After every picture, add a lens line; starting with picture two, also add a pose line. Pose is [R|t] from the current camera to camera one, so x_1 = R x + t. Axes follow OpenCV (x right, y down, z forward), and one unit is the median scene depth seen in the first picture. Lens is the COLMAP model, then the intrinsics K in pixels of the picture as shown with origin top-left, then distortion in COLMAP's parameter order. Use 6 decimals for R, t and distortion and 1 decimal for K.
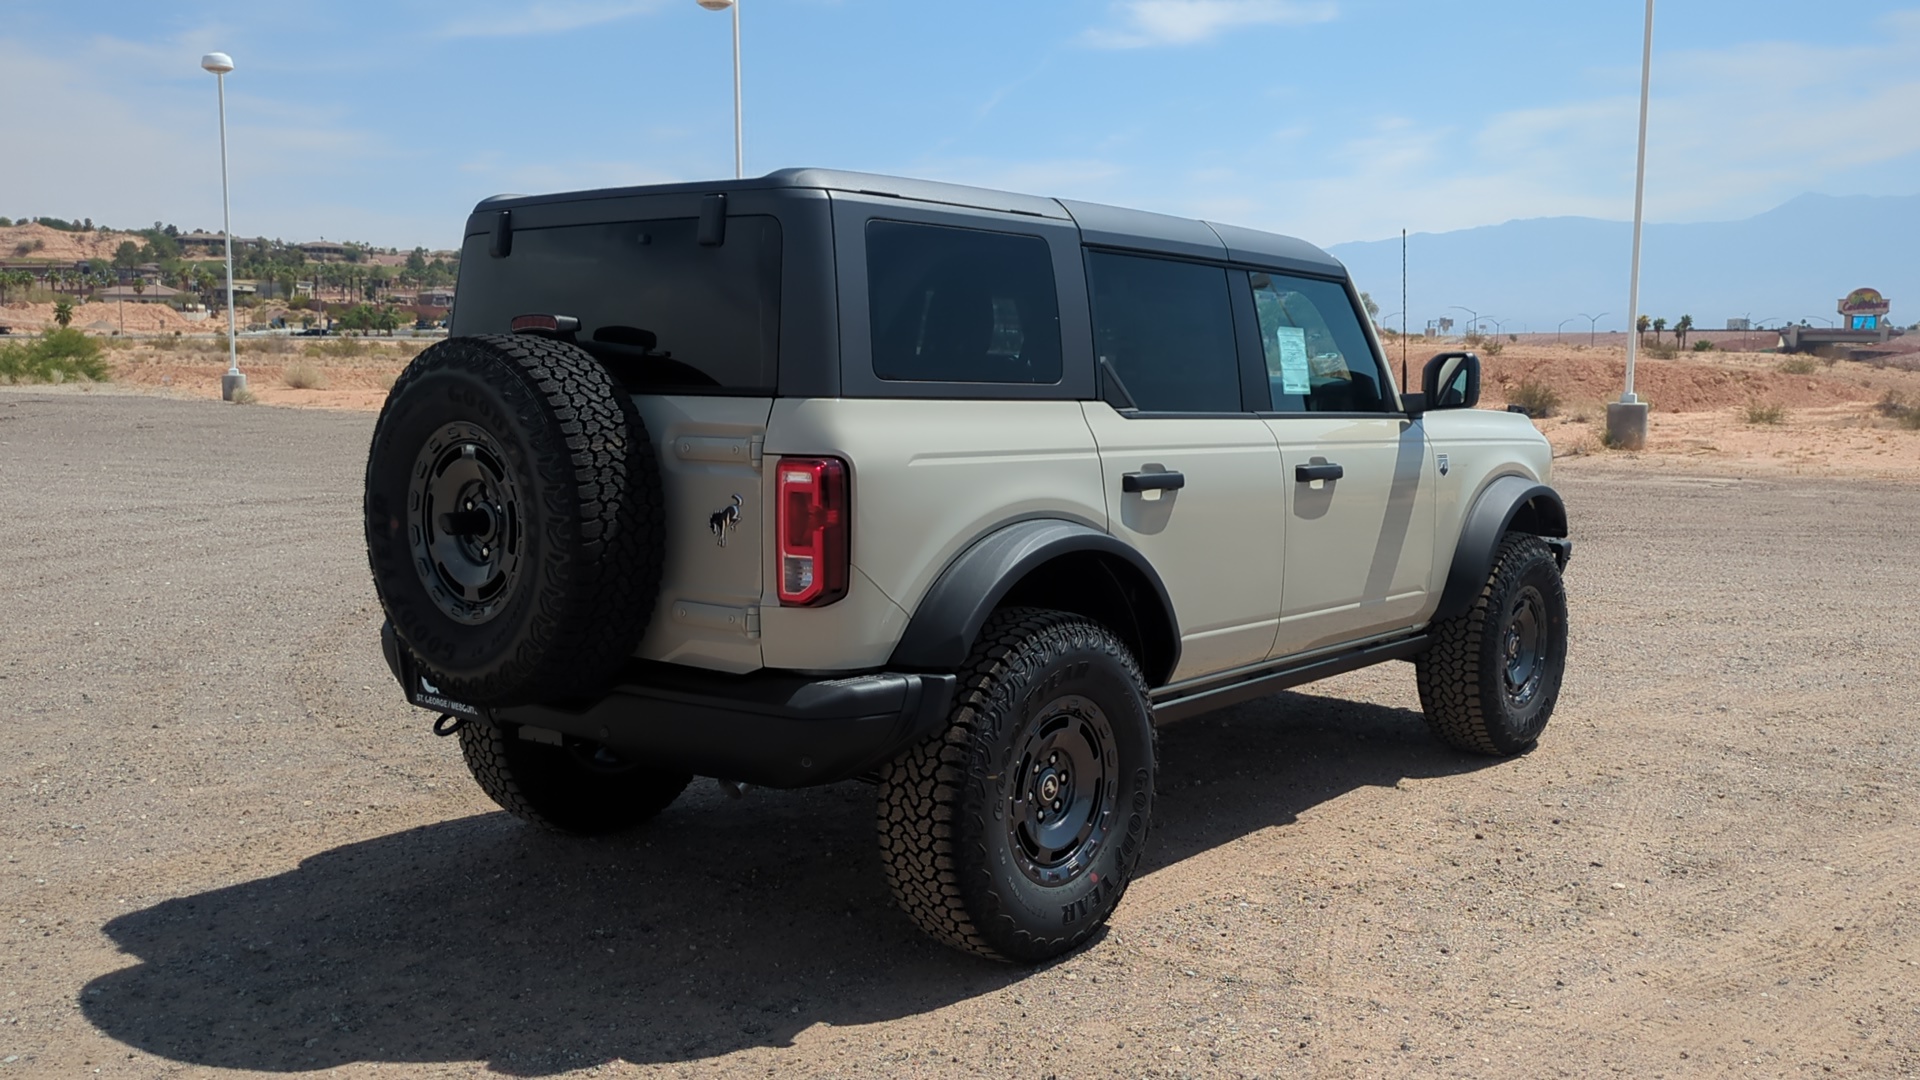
lens RADIAL K [[1638.1, 0, 975.6], [0, 1638.1, 537.8], [0, 0, 1]] dist [0.097293, -0.139541]
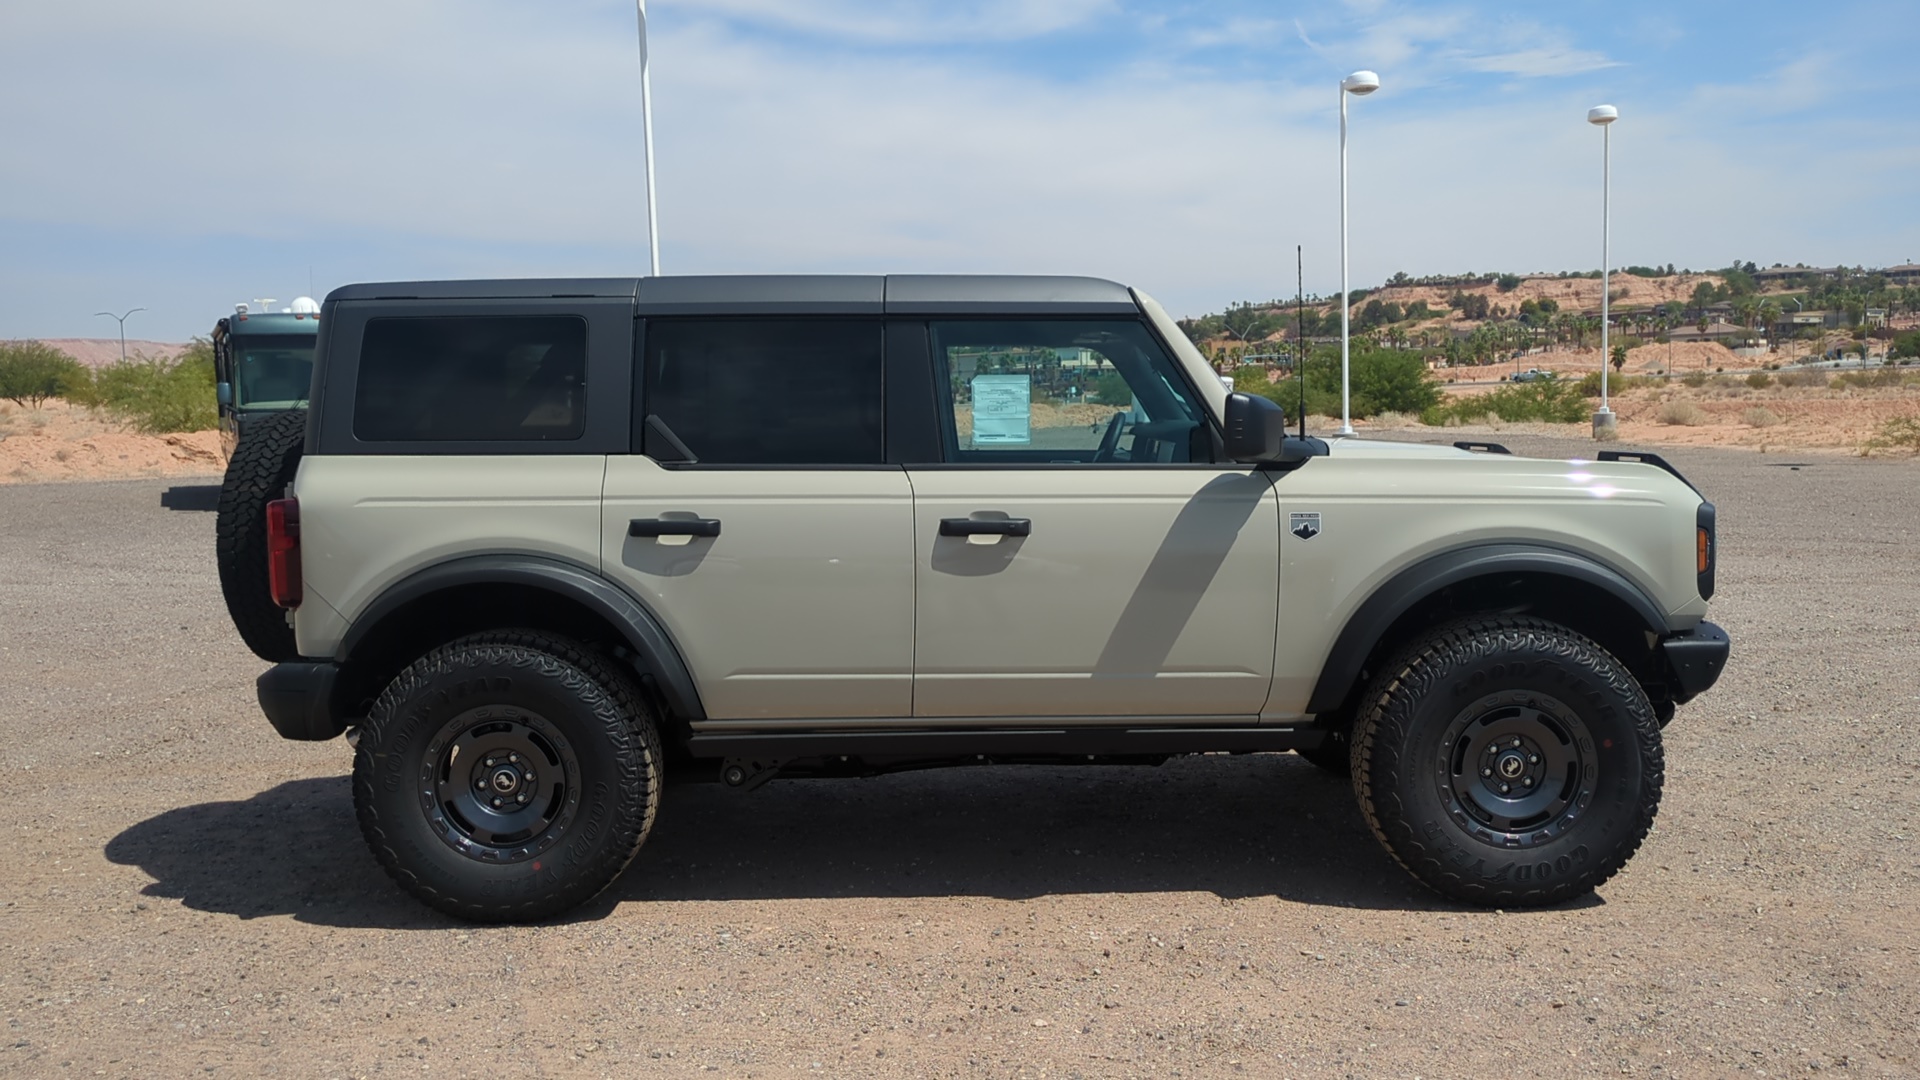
lens RADIAL K [[1638.1, 0, 975.6], [0, 1638.1, 537.8], [0, 0, 1]] dist [0.097293, -0.139541]
pose [[0.634465, 0.038611, -0.771987, 1.028850], [-0.054640, 0.998493, 0.005033, -0.042119], [0.771018, 0.038988, 0.635619, 0.434338]]
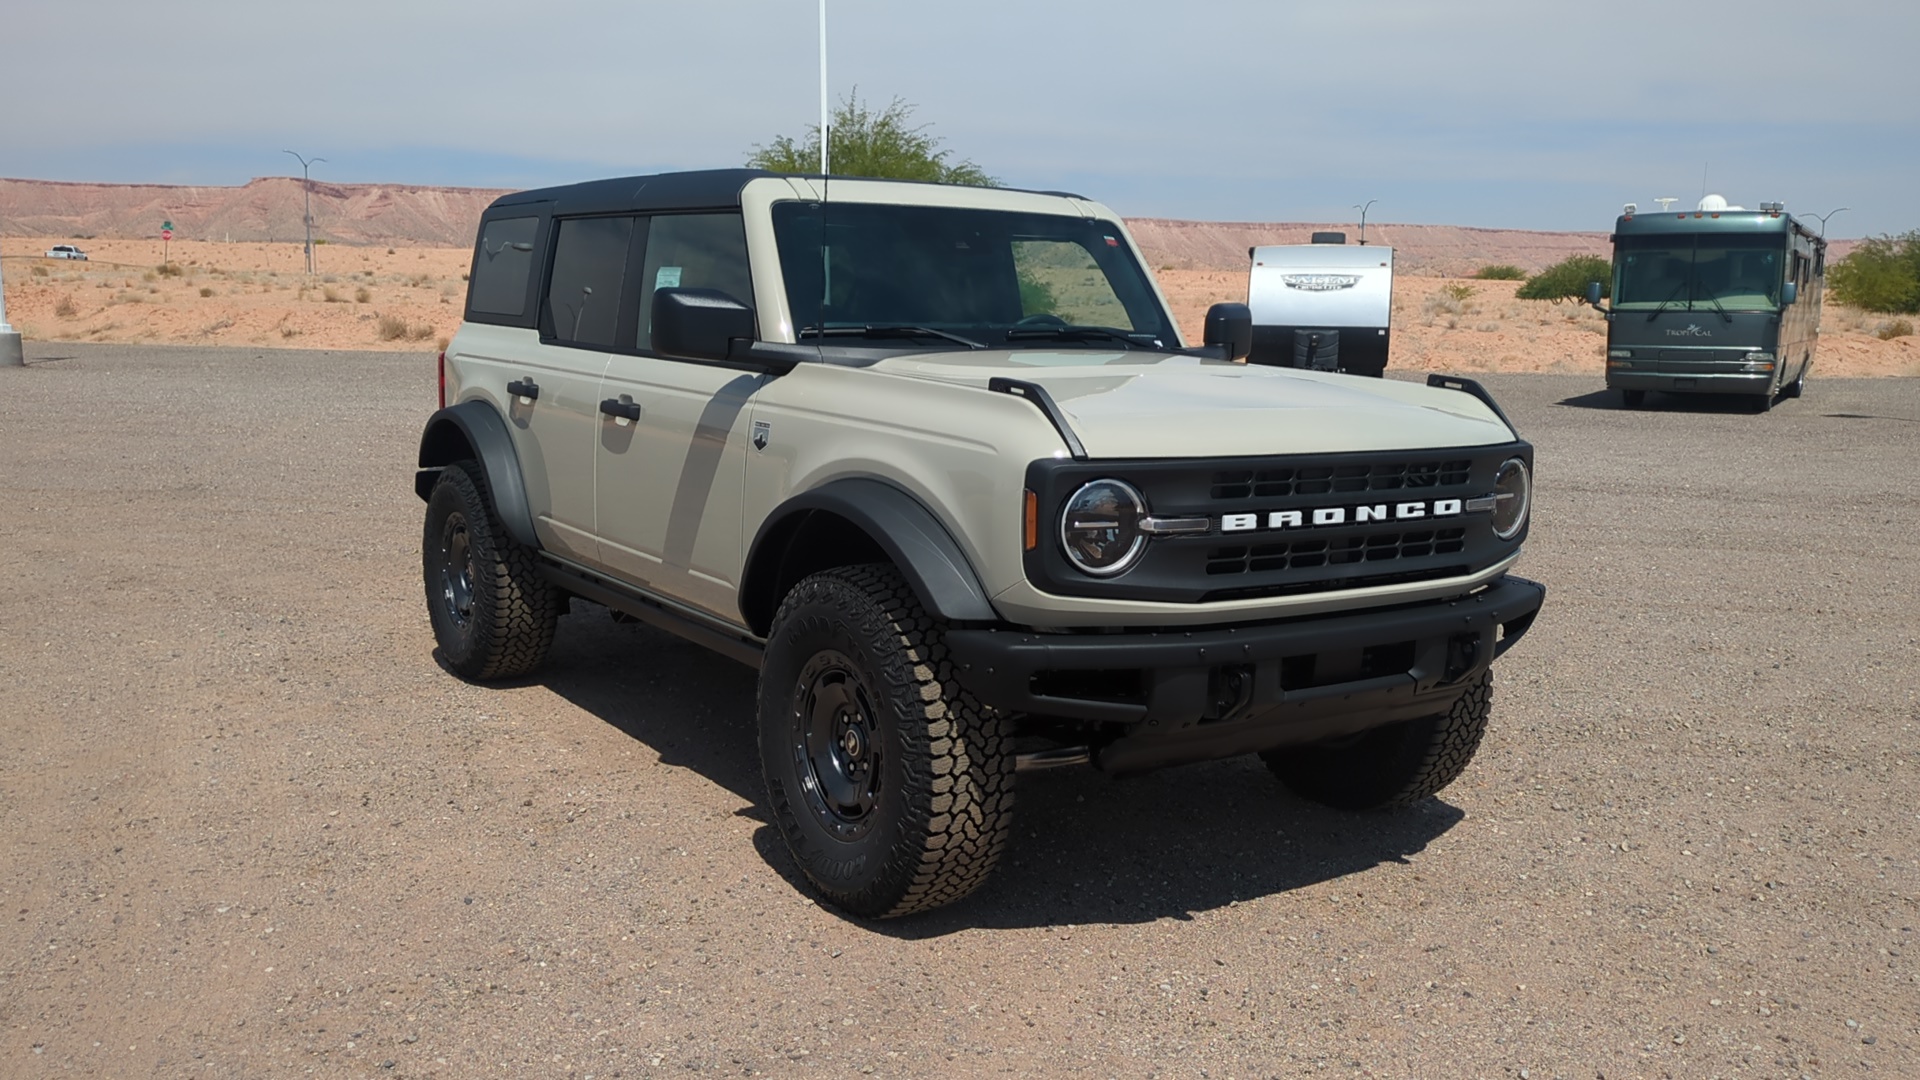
lens RADIAL K [[1638.1, 0, 975.6], [0, 1638.1, 537.8], [0, 0, 1]] dist [0.097293, -0.139541]
pose [[-0.277418, 0.116176, -0.953699, 1.244527], [-0.123161, 0.980171, 0.155227, -0.161846], [0.952822, 0.160522, -0.257609, 1.632533]]
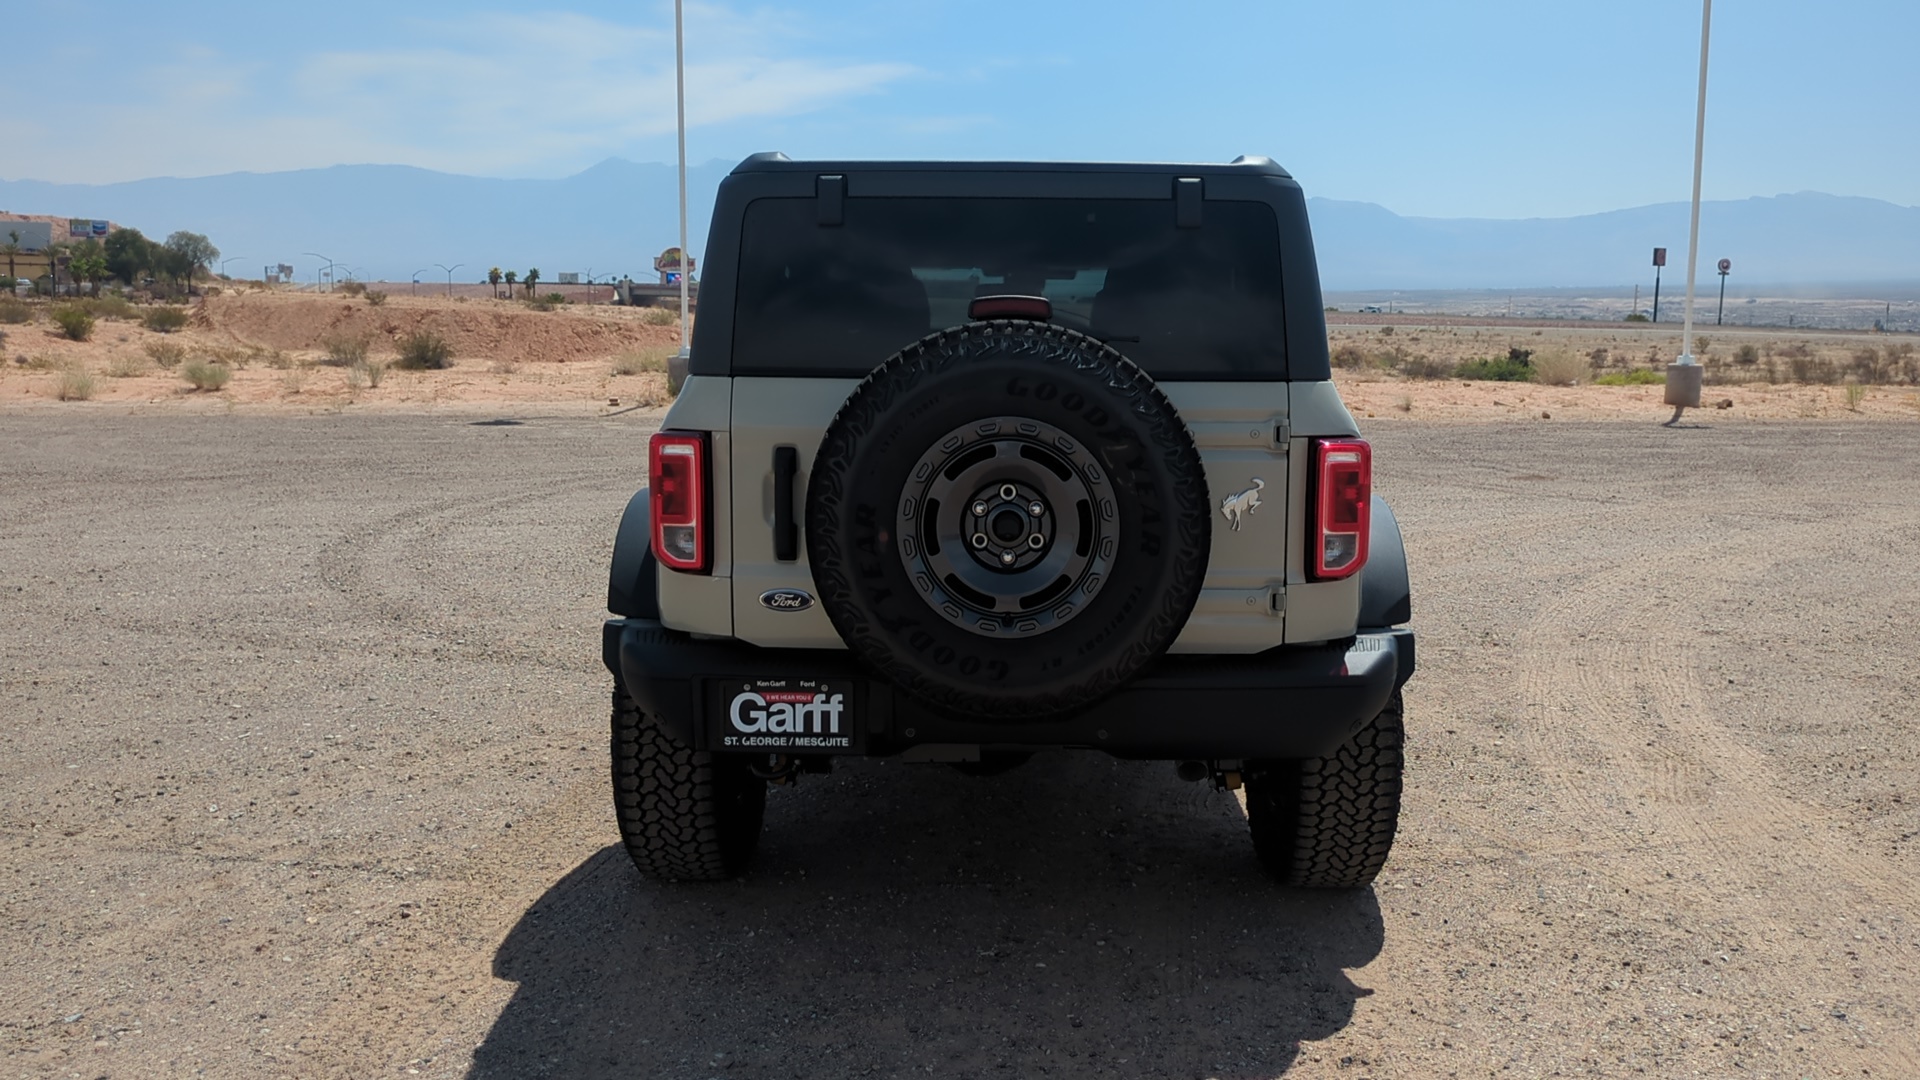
lens RADIAL K [[1638.1, 0, 975.6], [0, 1638.1, 537.8], [0, 0, 1]] dist [0.097293, -0.139541]
pose [[0.787544, -0.082825, 0.610667, -0.715347], [0.064583, 0.996563, 0.051875, -0.042174], [-0.612865, -0.001415, 0.790187, 0.240381]]
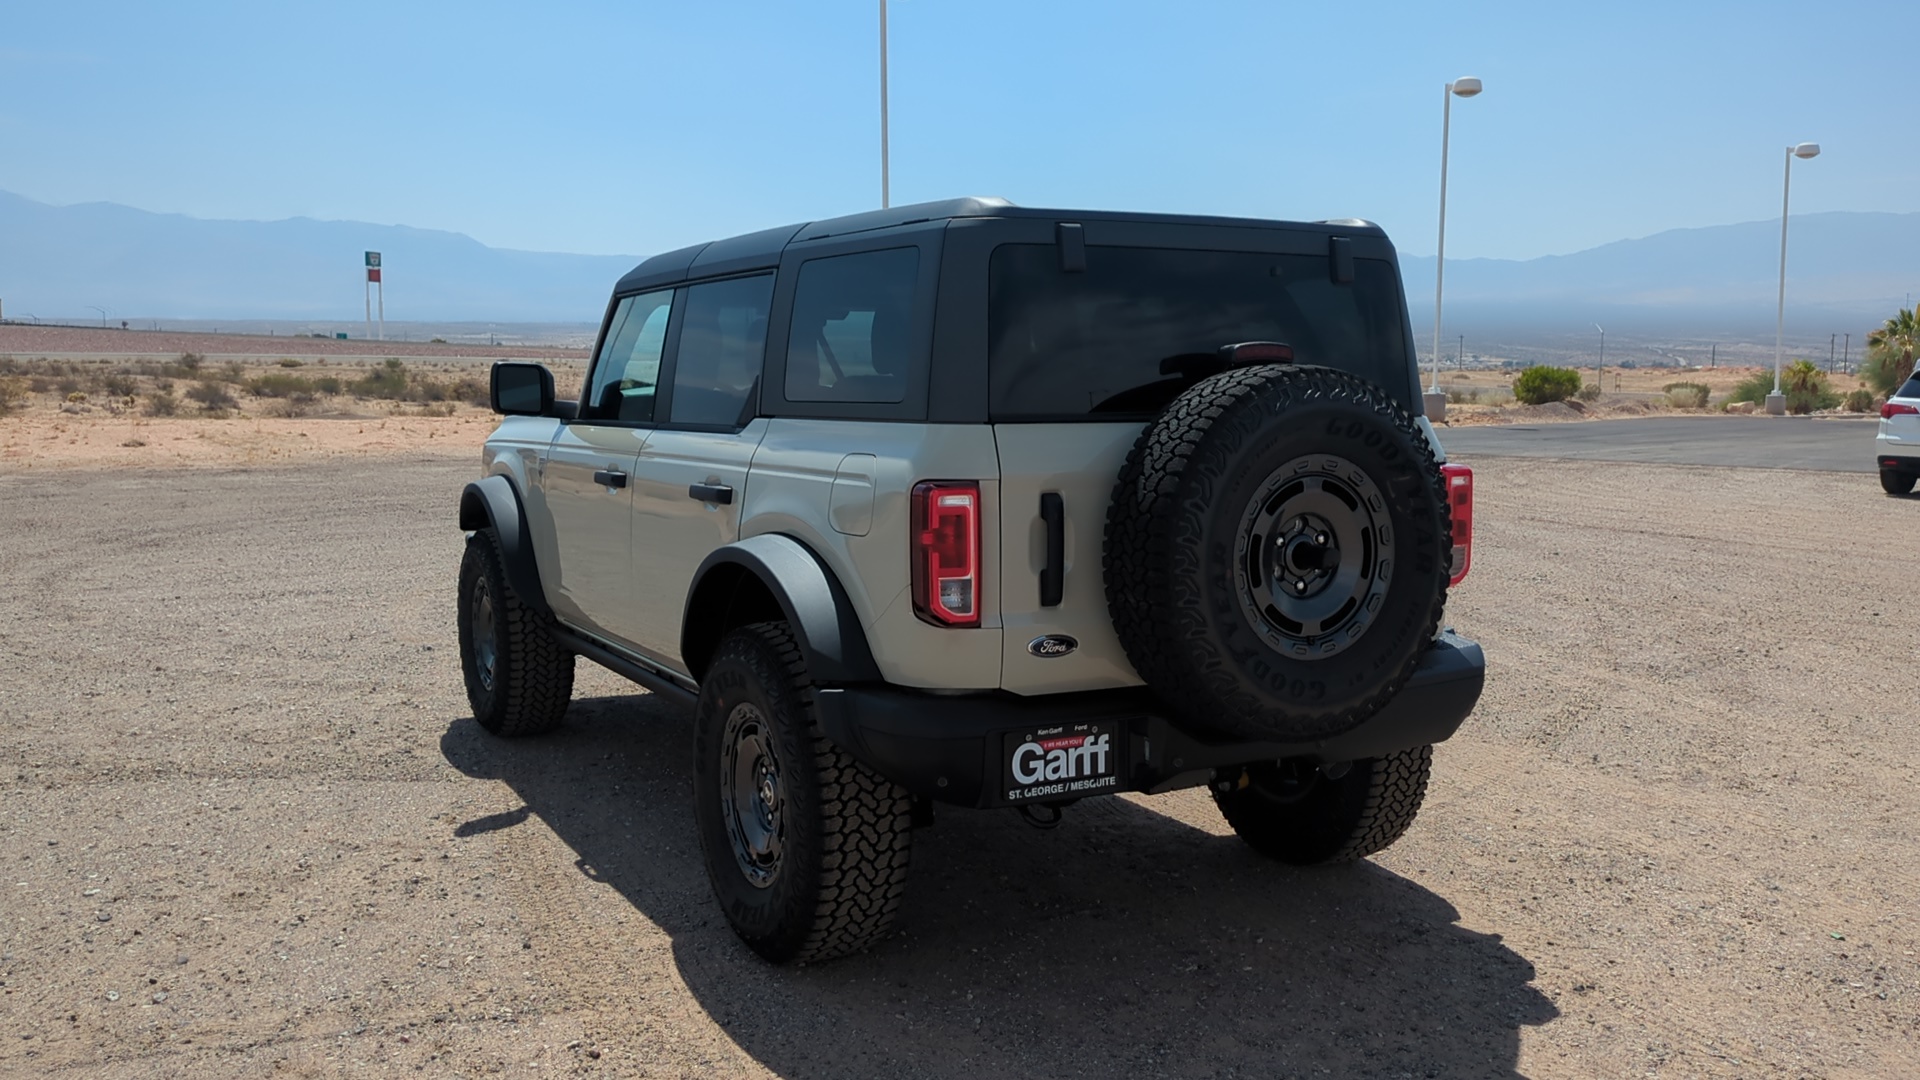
lens RADIAL K [[1638.1, 0, 975.6], [0, 1638.1, 537.8], [0, 0, 1]] dist [0.097293, -0.139541]
pose [[0.371032, -0.106340, 0.922511, -1.049883], [0.096855, 0.992435, 0.075446, -0.092998], [-0.923555, 0.061357, 0.378525, 0.665288]]
